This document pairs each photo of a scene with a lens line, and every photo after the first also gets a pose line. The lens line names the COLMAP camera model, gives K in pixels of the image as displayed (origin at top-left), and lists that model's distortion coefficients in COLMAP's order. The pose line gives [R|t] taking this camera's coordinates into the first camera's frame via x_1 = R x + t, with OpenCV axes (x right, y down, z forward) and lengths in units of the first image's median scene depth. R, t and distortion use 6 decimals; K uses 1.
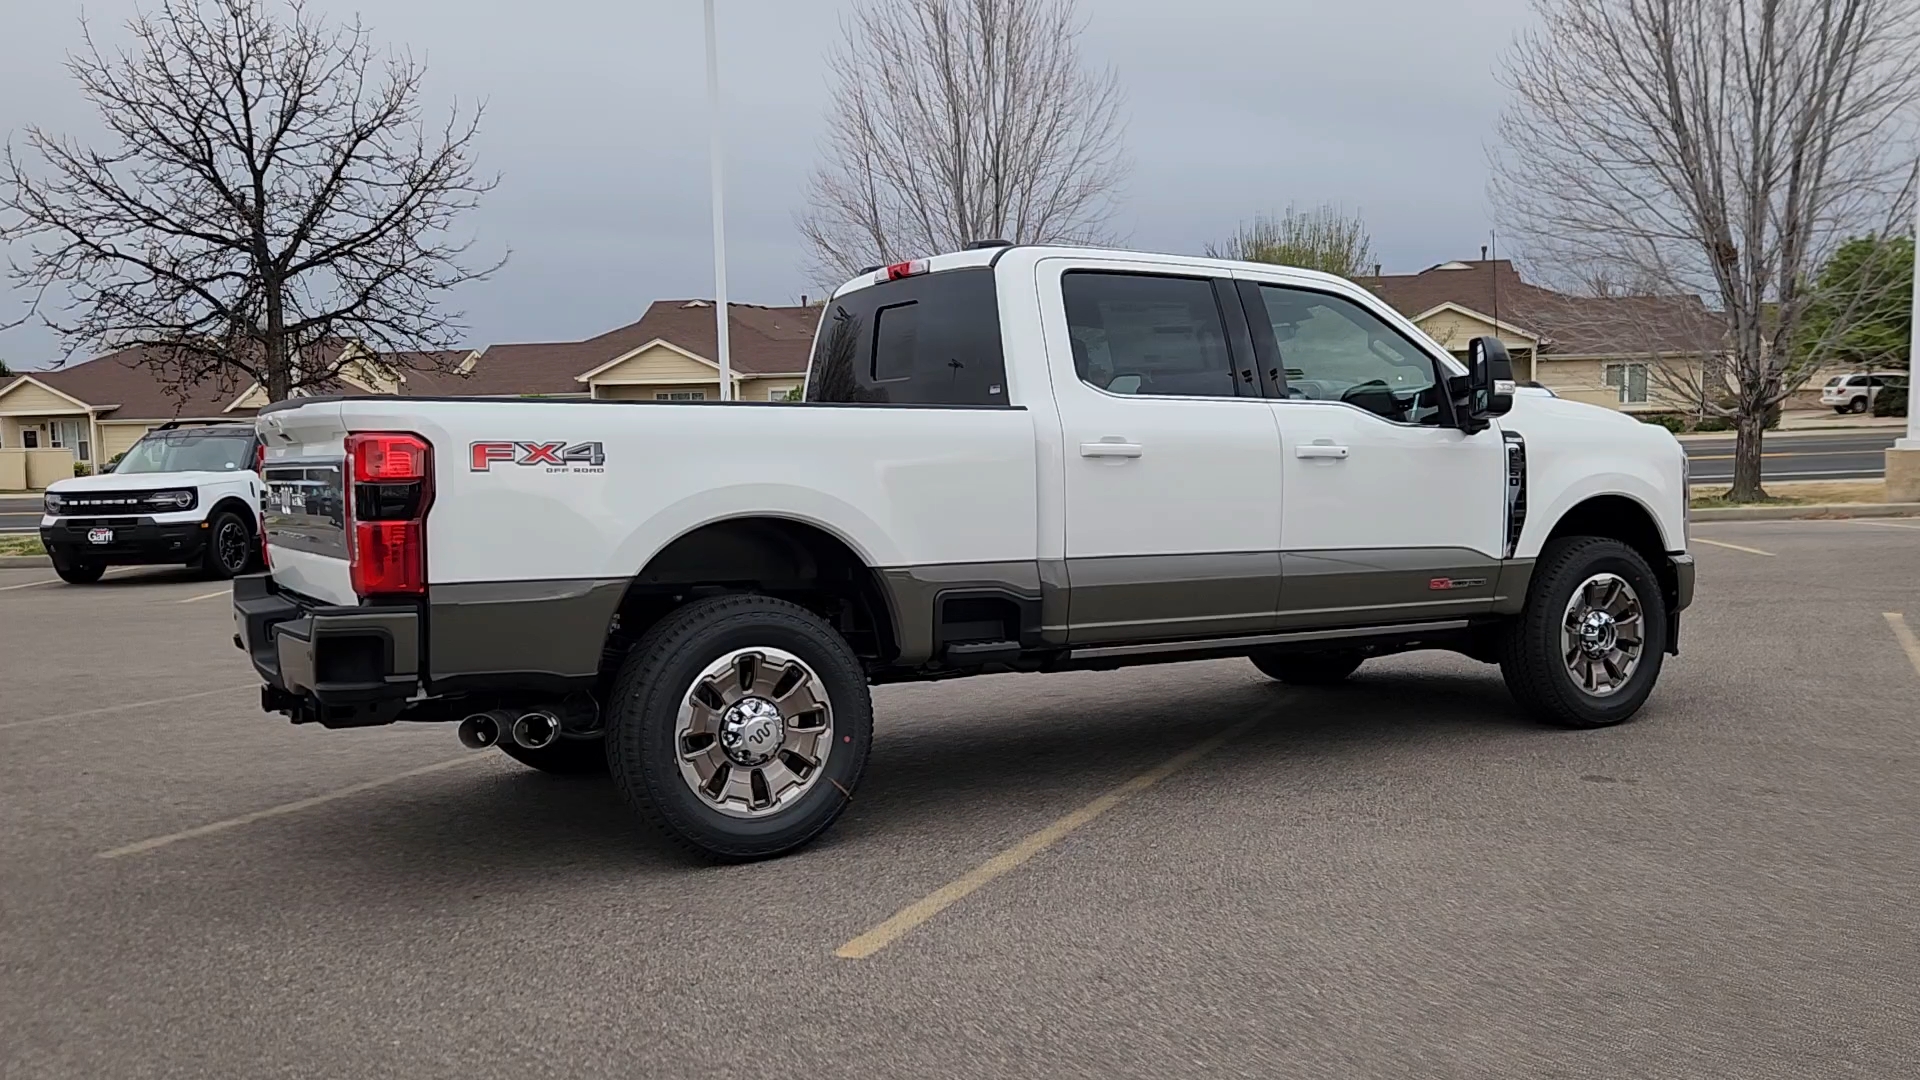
lens RADIAL K [[1623.7, 0, 947.1], [0, 1623.7, 547.5], [0, 0, 1]] dist [0.037894, -0.028081]
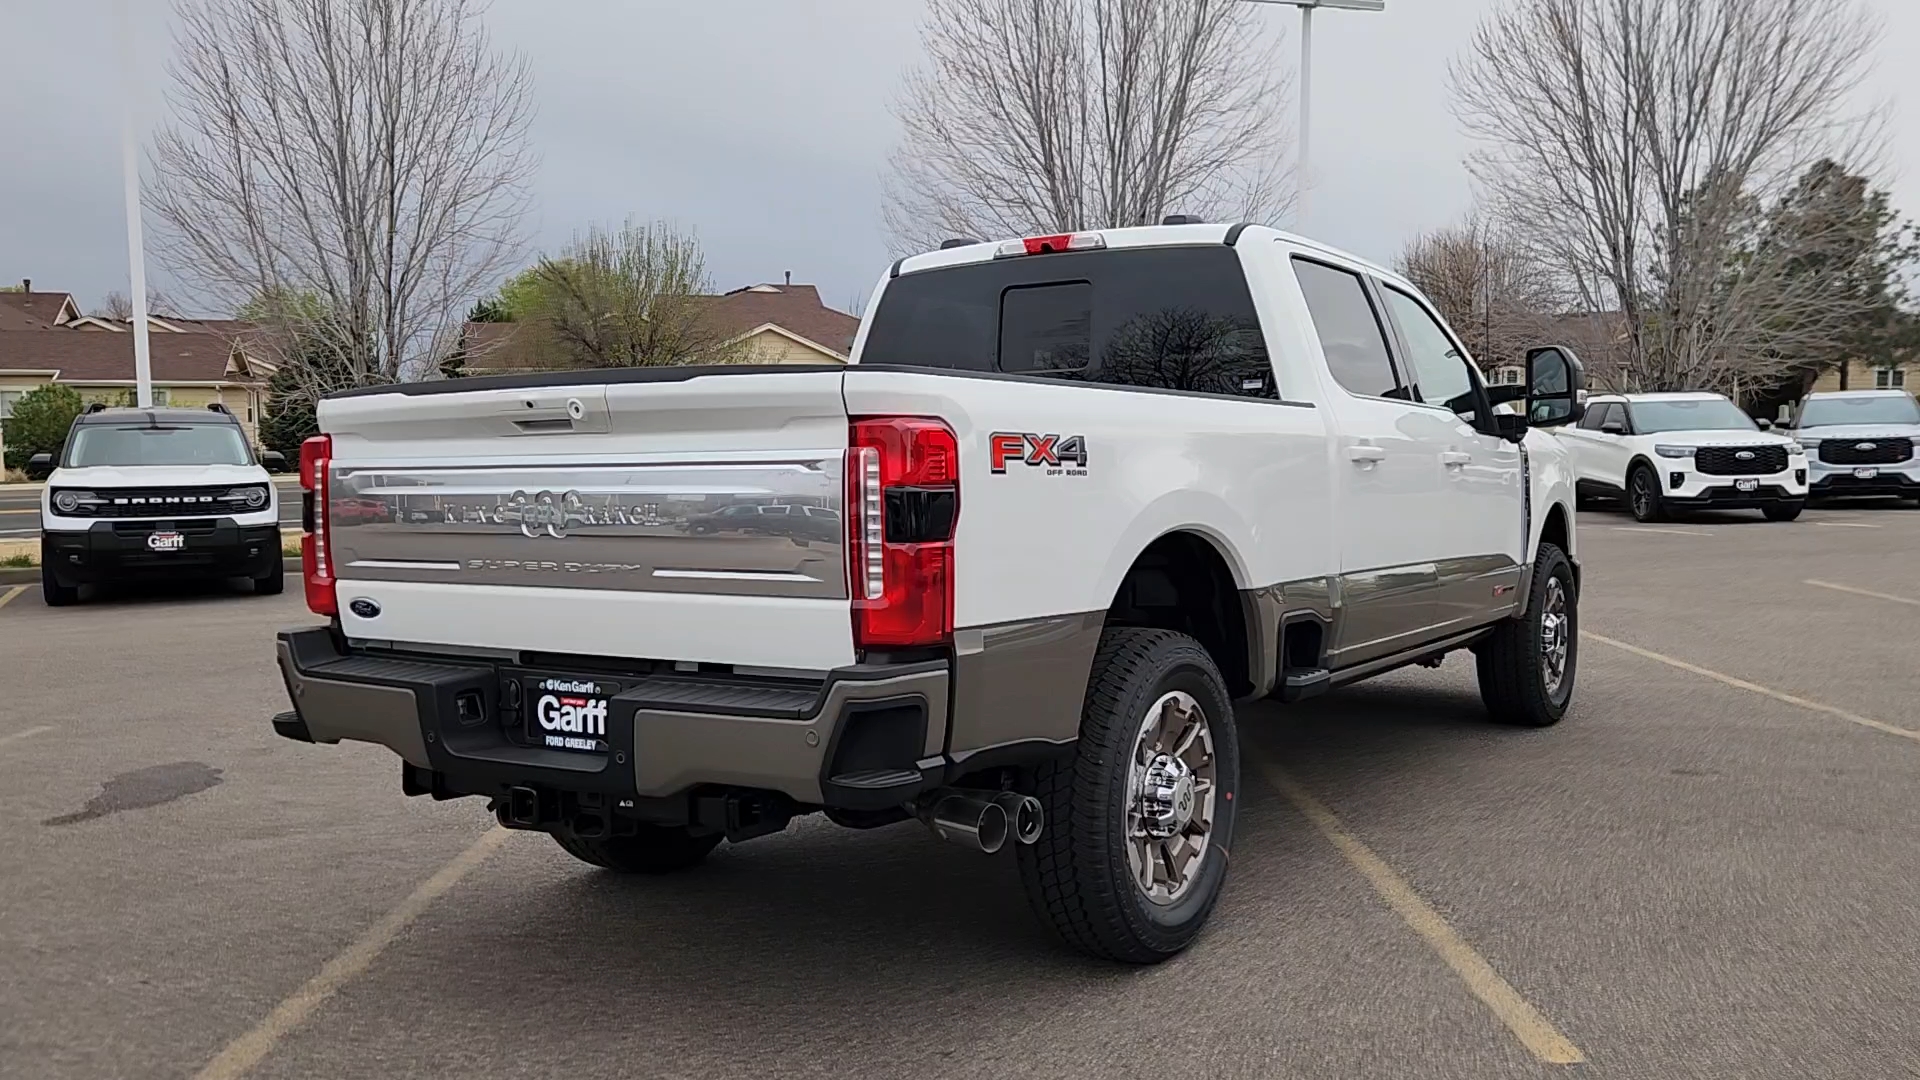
lens RADIAL K [[1623.7, 0, 947.1], [0, 1623.7, 547.5], [0, 0, 1]] dist [0.037894, -0.028081]
pose [[0.896487, -0.017565, 0.442722, -0.434128], [0.021953, 0.999748, -0.004789, -0.006943], [-0.442526, 0.014012, 0.896646, 0.242907]]
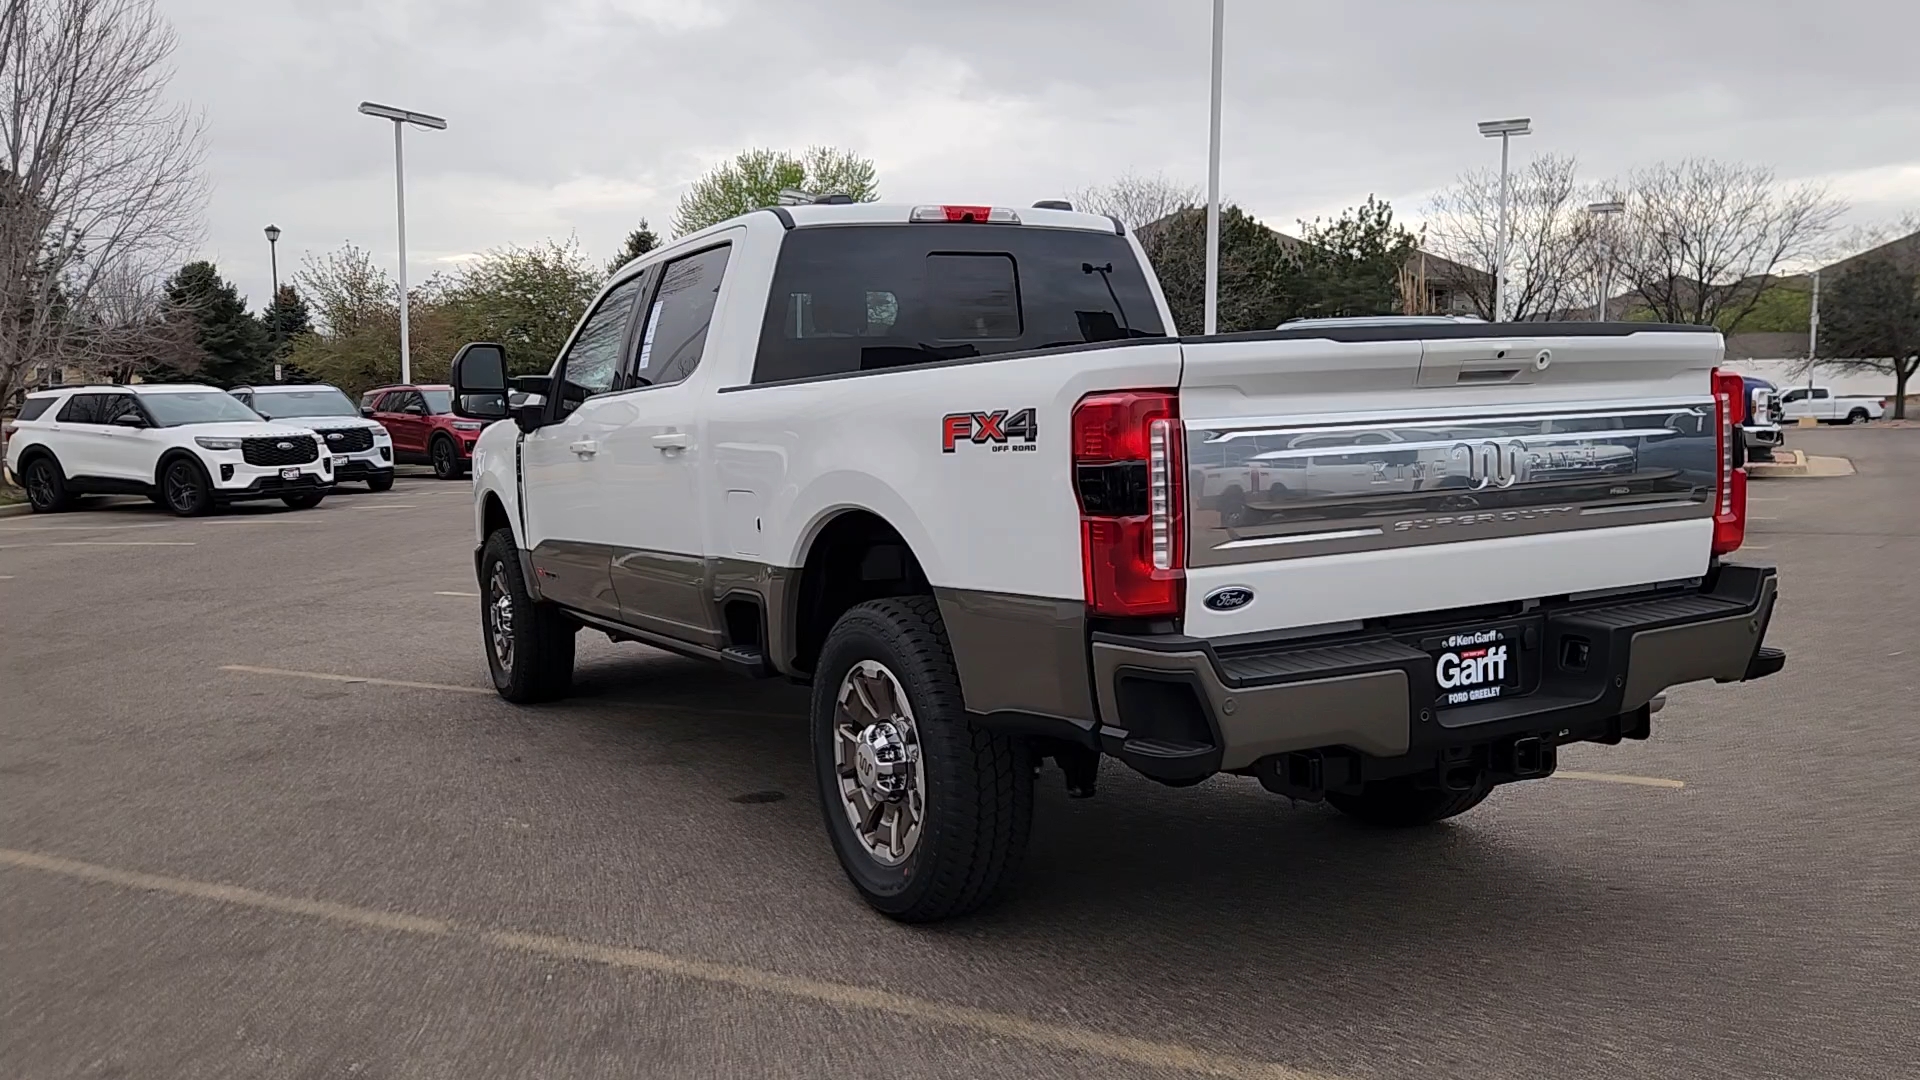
lens RADIAL K [[1623.7, 0, 947.1], [0, 1623.7, 547.5], [0, 0, 1]] dist [0.037894, -0.028081]
pose [[0.034938, -0.066121, 0.997200, -0.853380], [0.091694, 0.993812, 0.062684, -0.046322], [-0.995174, 0.089247, 0.040785, 0.936978]]
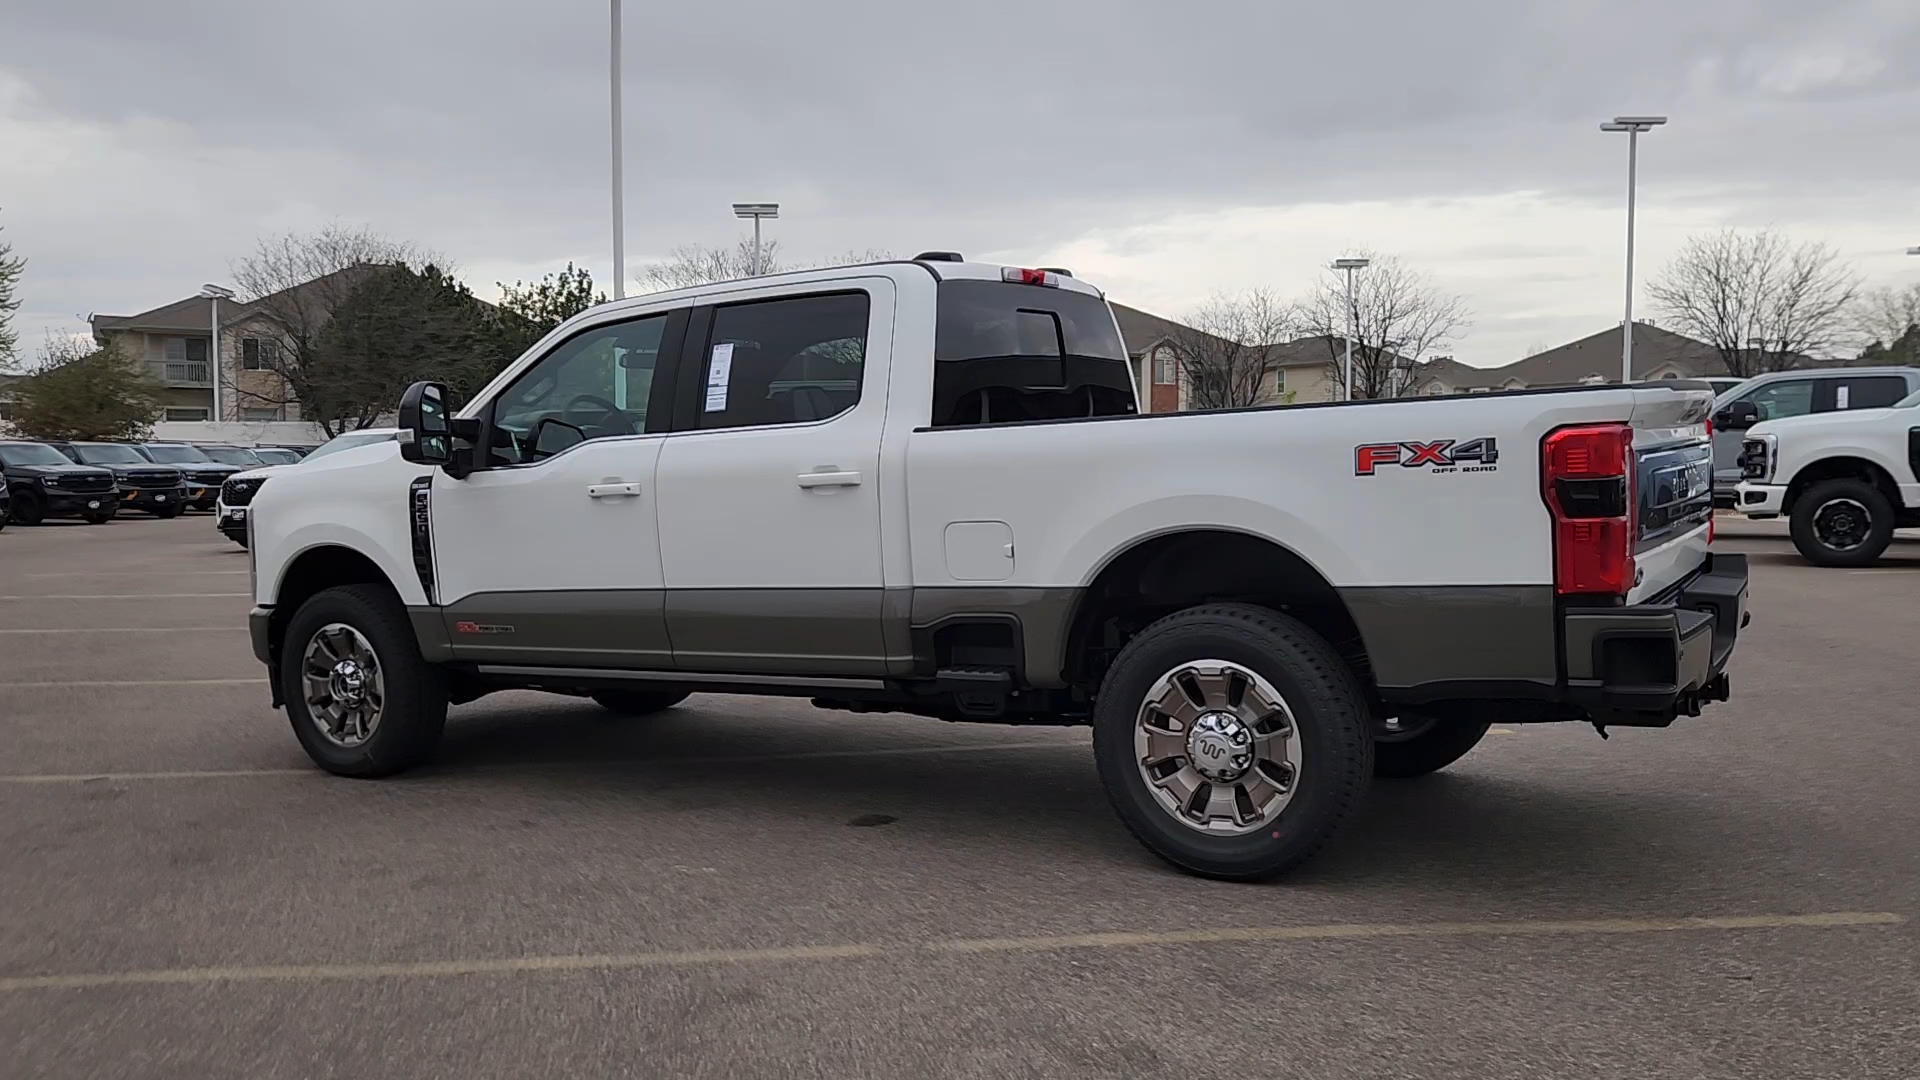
lens RADIAL K [[1623.7, 0, 947.1], [0, 1623.7, 547.5], [0, 0, 1]] dist [0.037894, -0.028081]
pose [[-0.463764, -0.020511, 0.885721, -0.819892], [0.096114, 0.992667, 0.073313, -0.080637], [-0.880730, 0.119130, -0.458392, 1.425680]]
